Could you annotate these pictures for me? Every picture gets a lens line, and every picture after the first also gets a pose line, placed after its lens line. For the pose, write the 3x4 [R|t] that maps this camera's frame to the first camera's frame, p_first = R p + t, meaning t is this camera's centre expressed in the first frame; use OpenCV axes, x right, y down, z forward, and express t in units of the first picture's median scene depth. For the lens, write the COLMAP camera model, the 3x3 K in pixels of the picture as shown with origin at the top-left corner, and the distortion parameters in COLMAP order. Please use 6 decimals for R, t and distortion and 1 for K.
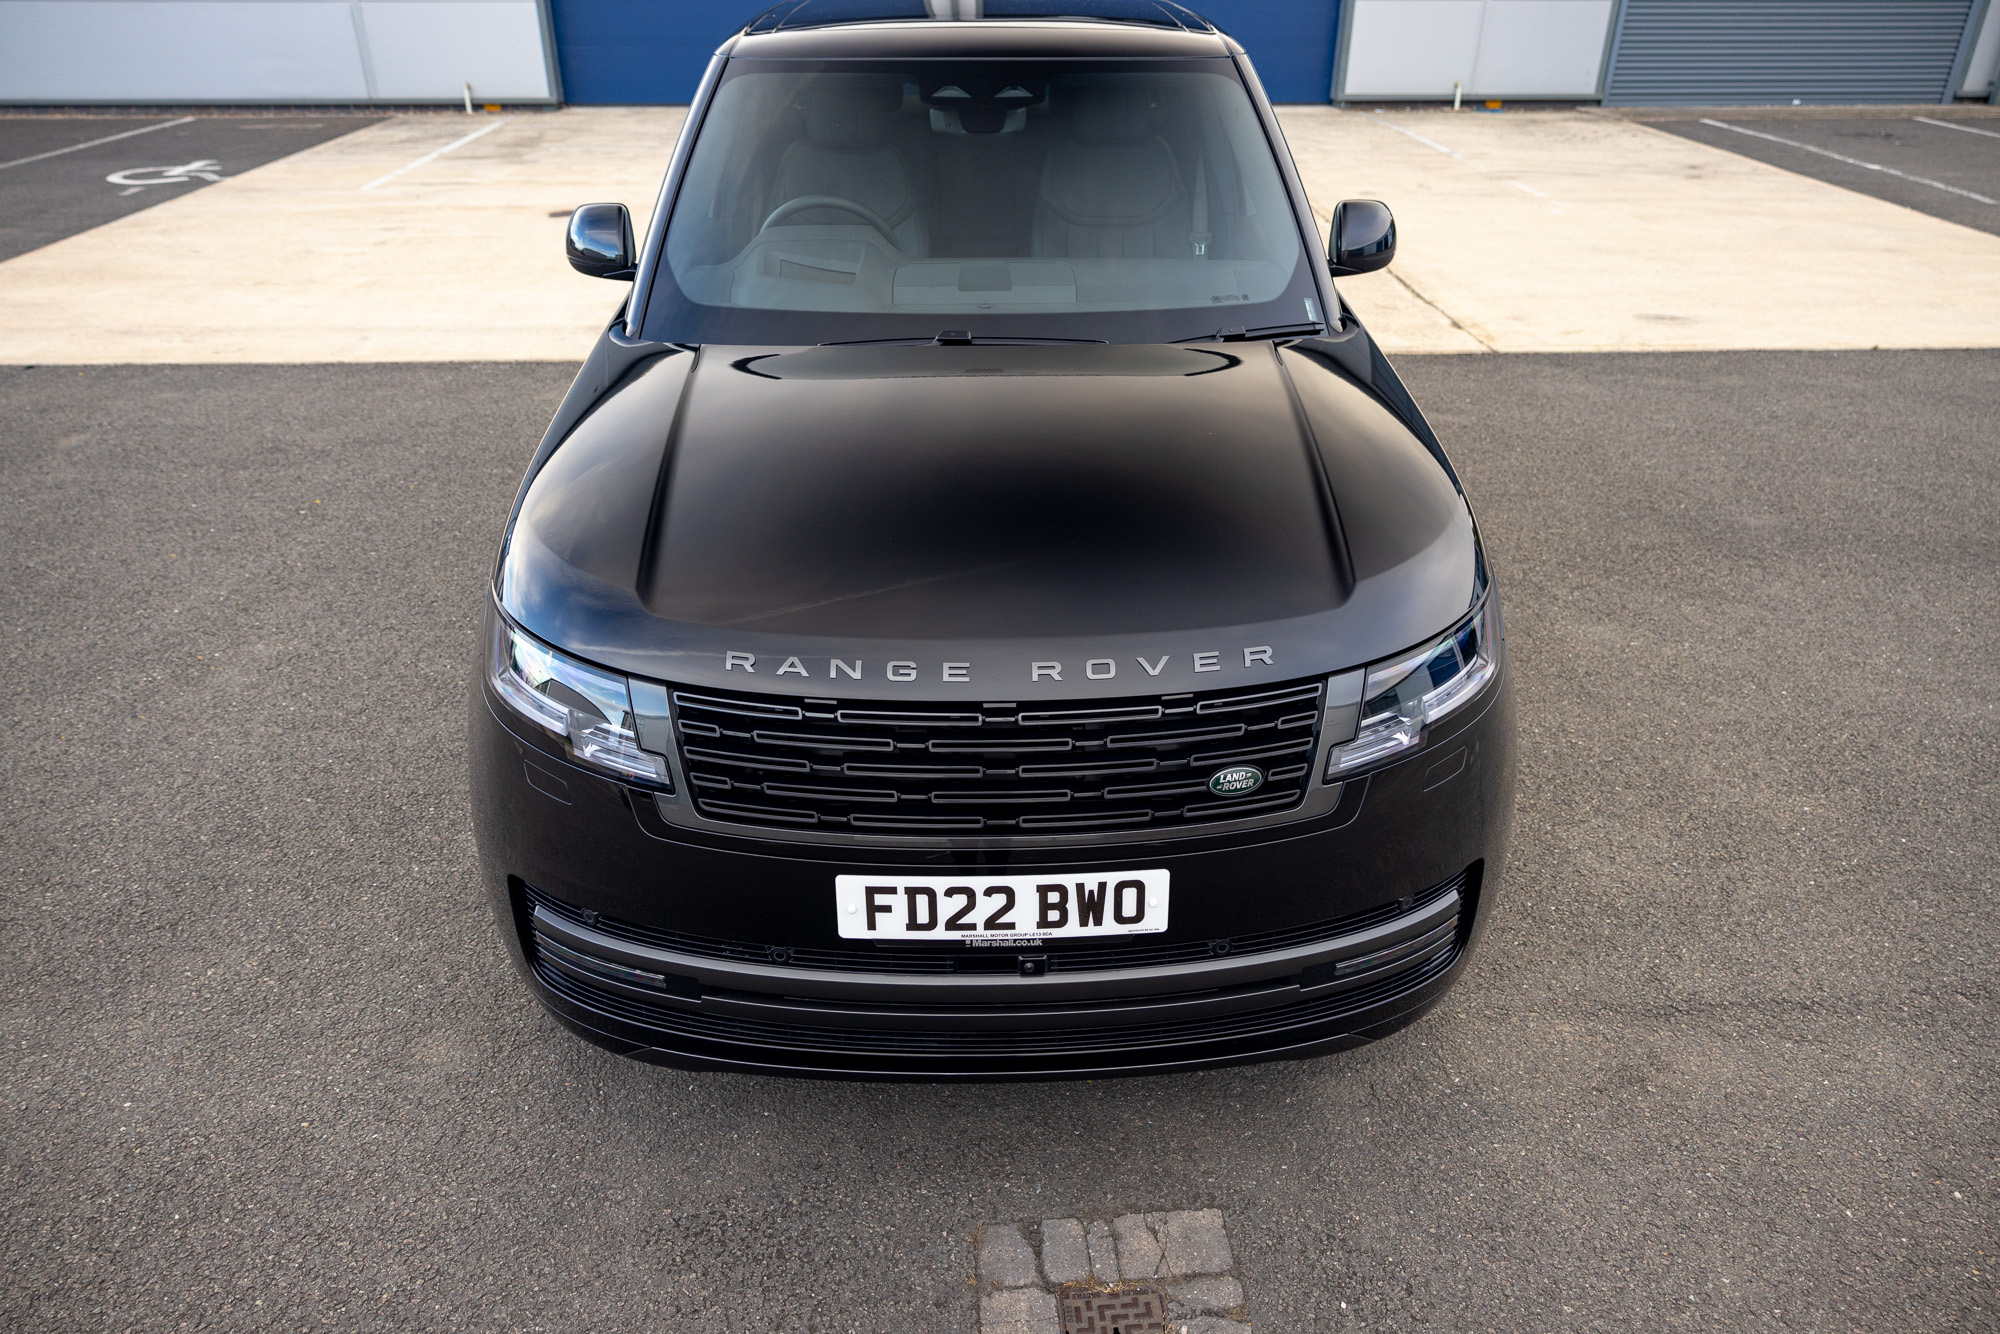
lens RADIAL K [[1353.6, 0, 1000.0], [0, 1353.6, 667.0], [0, 0, 1]] dist [0.004330, 0.000844]
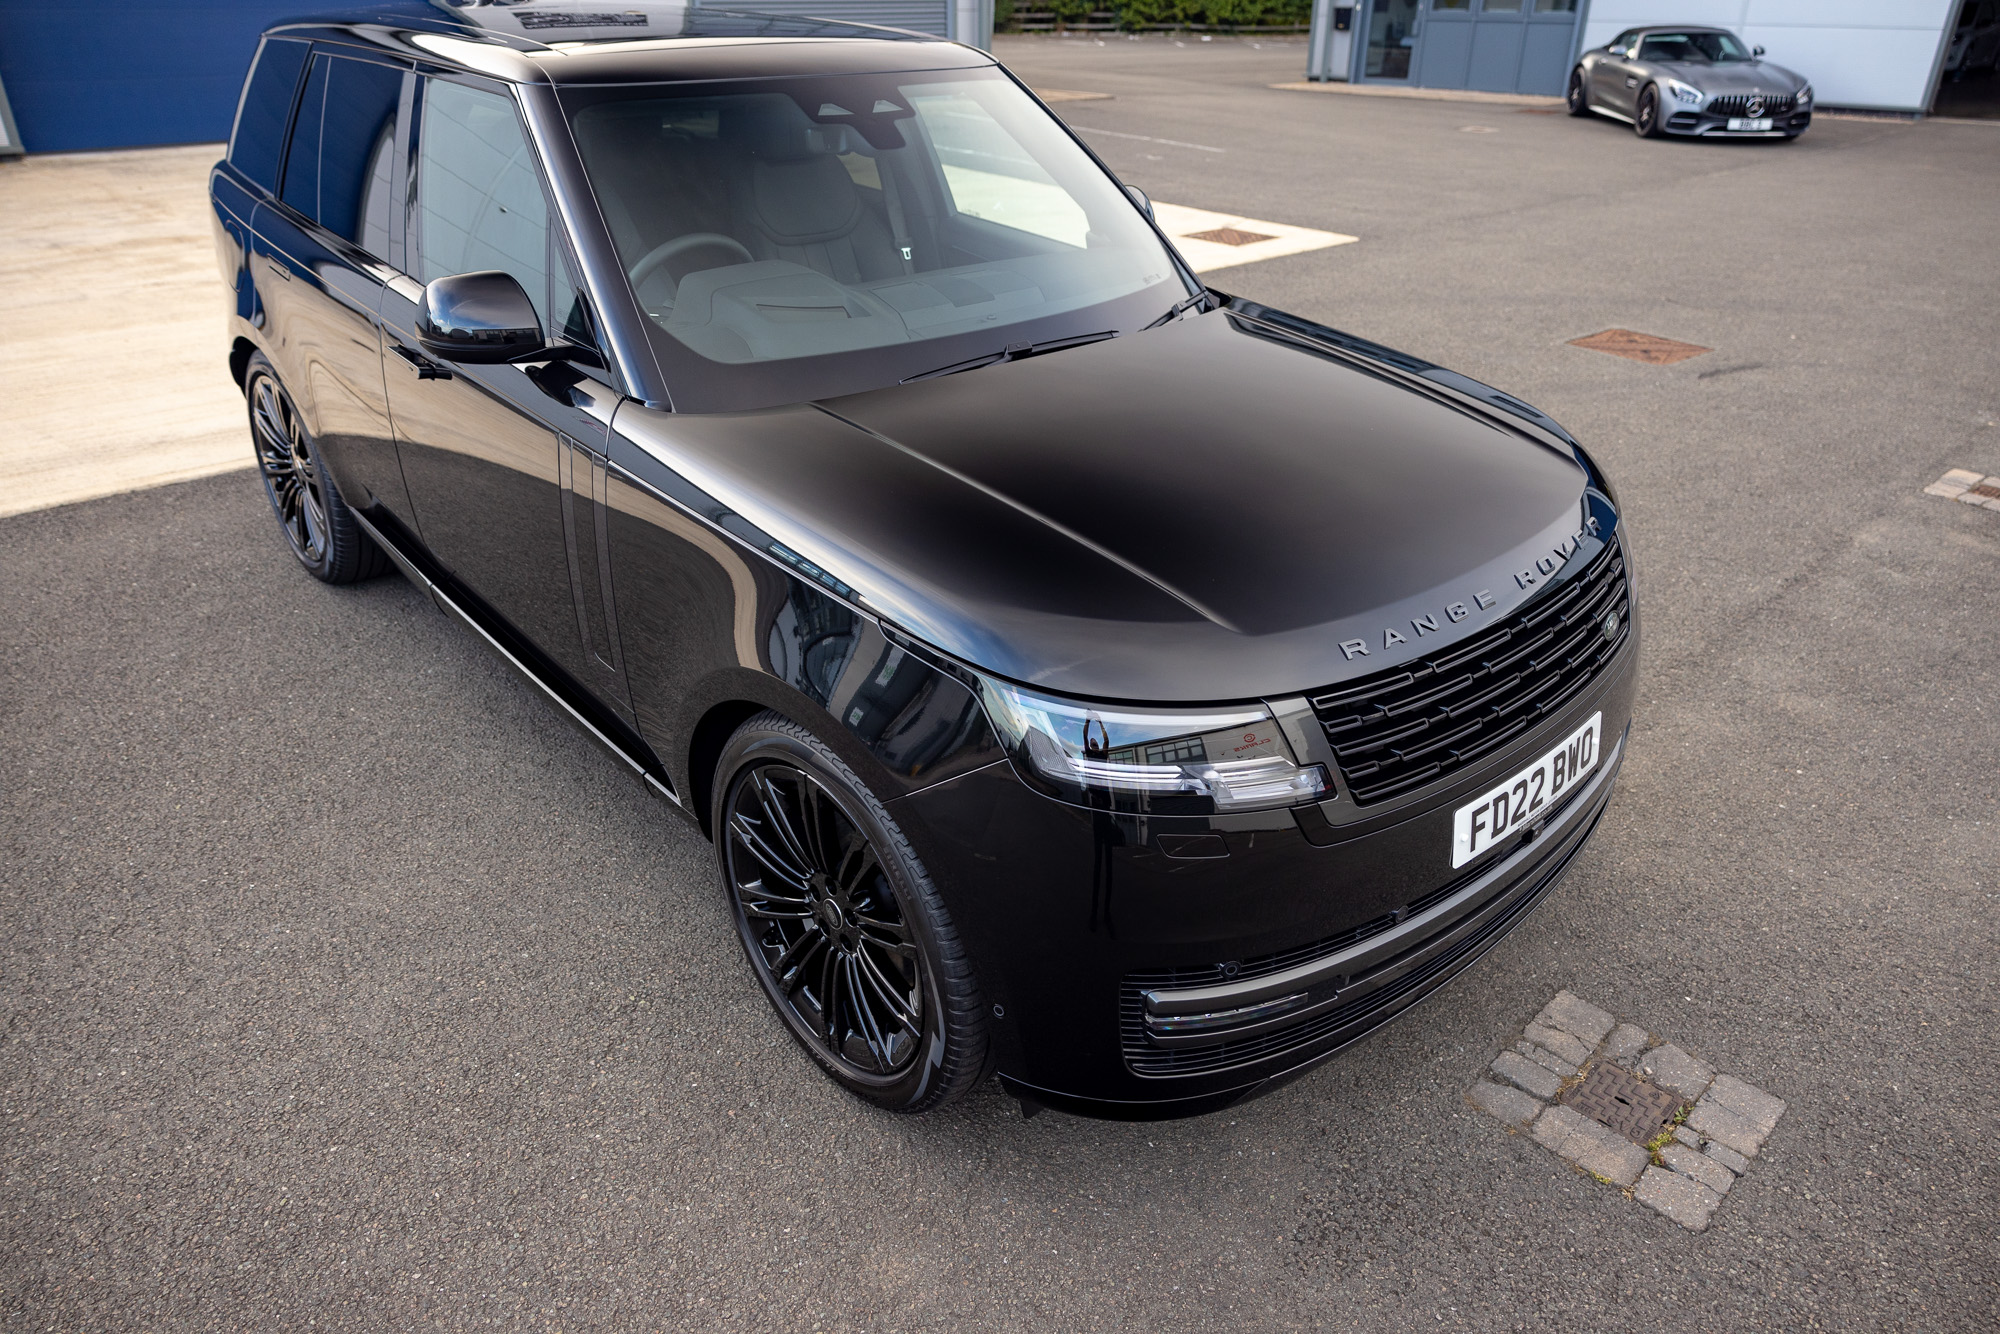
lens RADIAL K [[1353.6, 0, 1000.0], [0, 1353.6, 667.0], [0, 0, 1]] dist [0.004330, 0.000844]
pose [[0.747529, -0.295858, 0.594701, -0.915595], [0.303019, 0.948626, 0.091043, -0.150172], [-0.591084, 0.112148, 0.798776, 0.311117]]
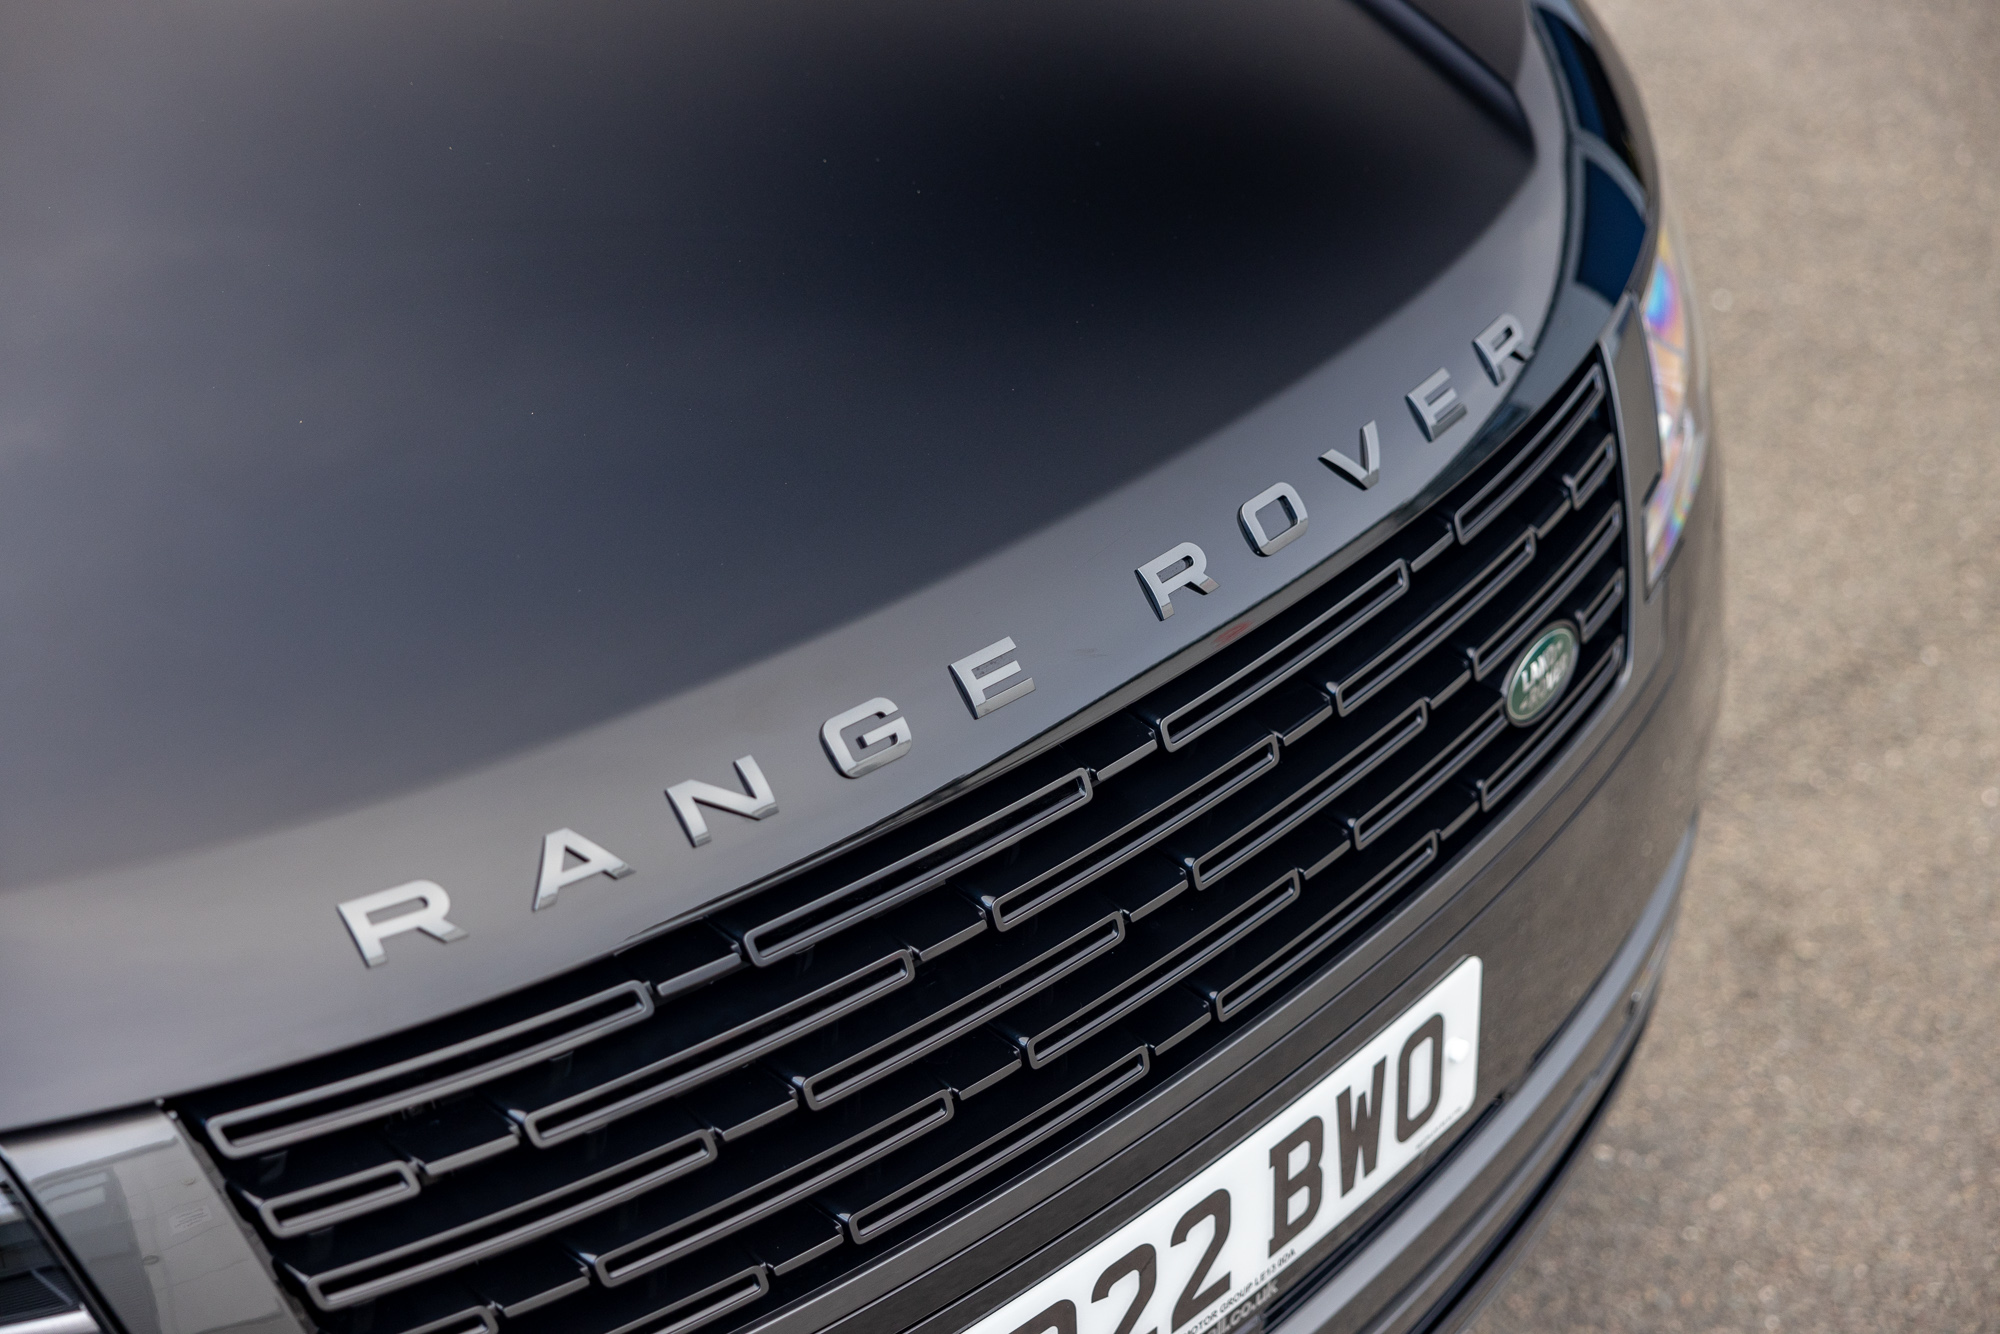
lens RADIAL K [[3151.7, 0, 1000.0], [0, 3151.7, 667.0], [0, 0, 1]] dist [0.018897, 0.039358]
pose [[0.712320, -0.363408, 0.600446, -0.435610], [0.267468, 0.931510, 0.246476, -0.165974], [-0.648893, -0.014970, 0.760733, 0.379698]]
